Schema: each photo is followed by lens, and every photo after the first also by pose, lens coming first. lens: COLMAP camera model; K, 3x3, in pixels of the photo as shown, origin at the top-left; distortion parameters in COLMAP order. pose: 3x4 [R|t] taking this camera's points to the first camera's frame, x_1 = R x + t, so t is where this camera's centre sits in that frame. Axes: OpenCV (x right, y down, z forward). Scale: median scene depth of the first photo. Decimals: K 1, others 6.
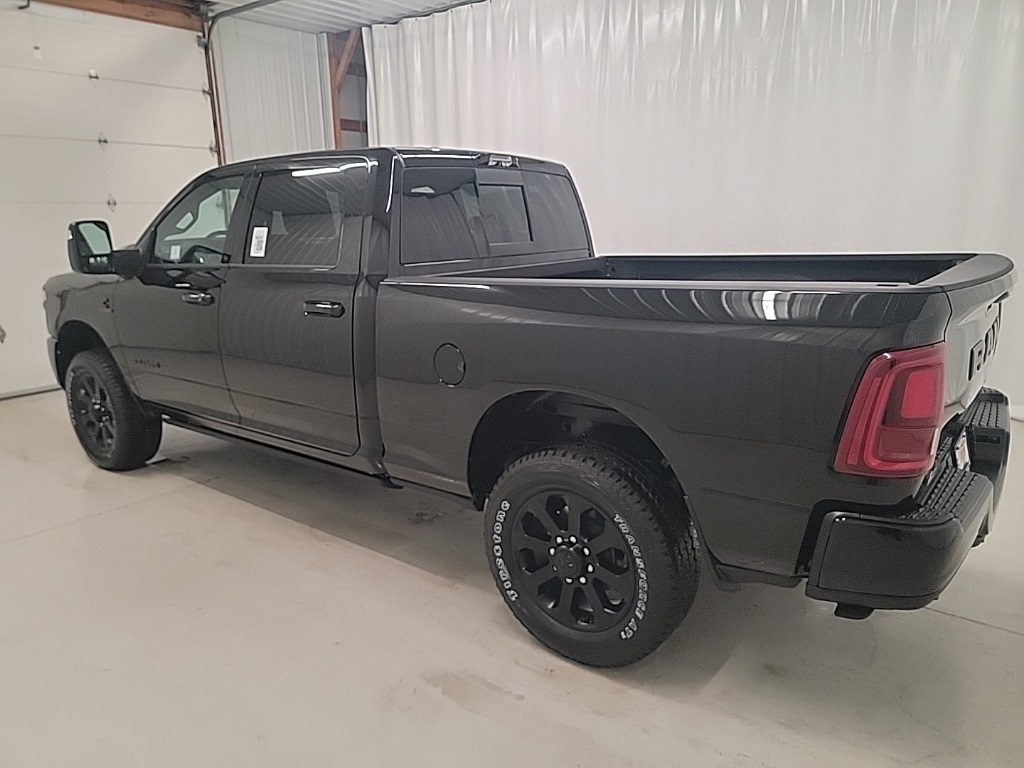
lens RADIAL K [[710.0, 0, 518.5], [0, 710.0, 387.0], [0, 0, 1]] dist [0.048322, -0.025310]
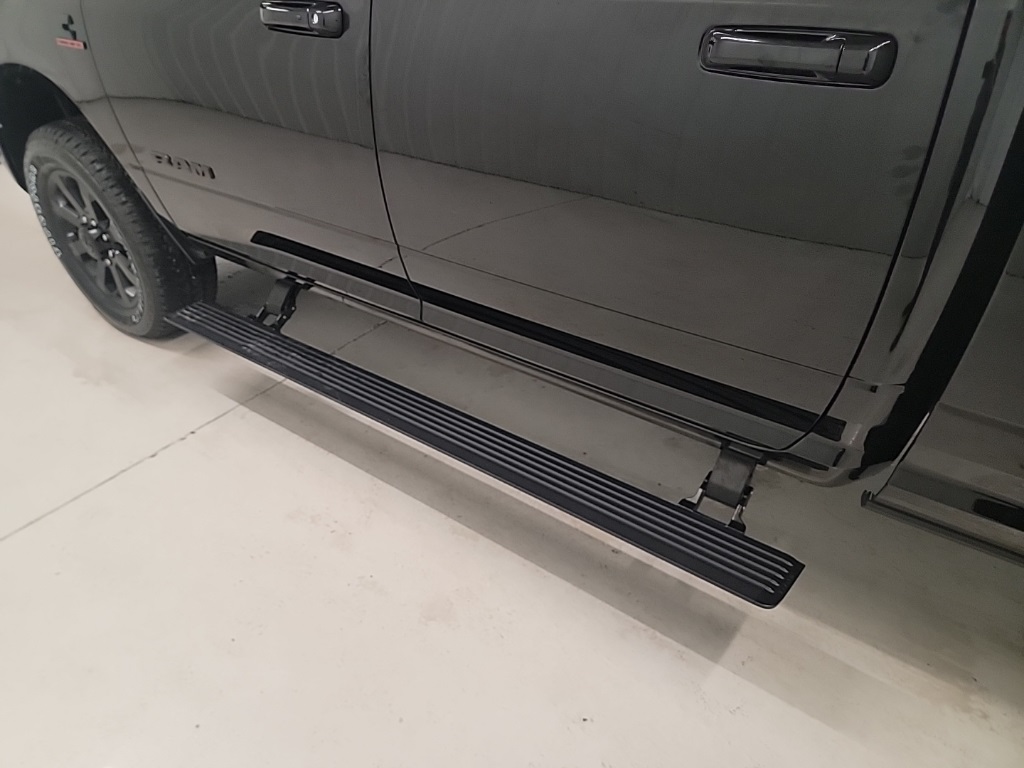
lens RADIAL K [[710.0, 0, 512.8], [0, 710.0, 387.1], [0, 0, 1]] dist [0.048322, -0.025310]
pose [[0.999897, -0.014232, 0.001957, -0.262204], [0.012555, 0.931943, 0.362387, -0.059574], [-0.006982, -0.362325, 0.932026, 0.430870]]
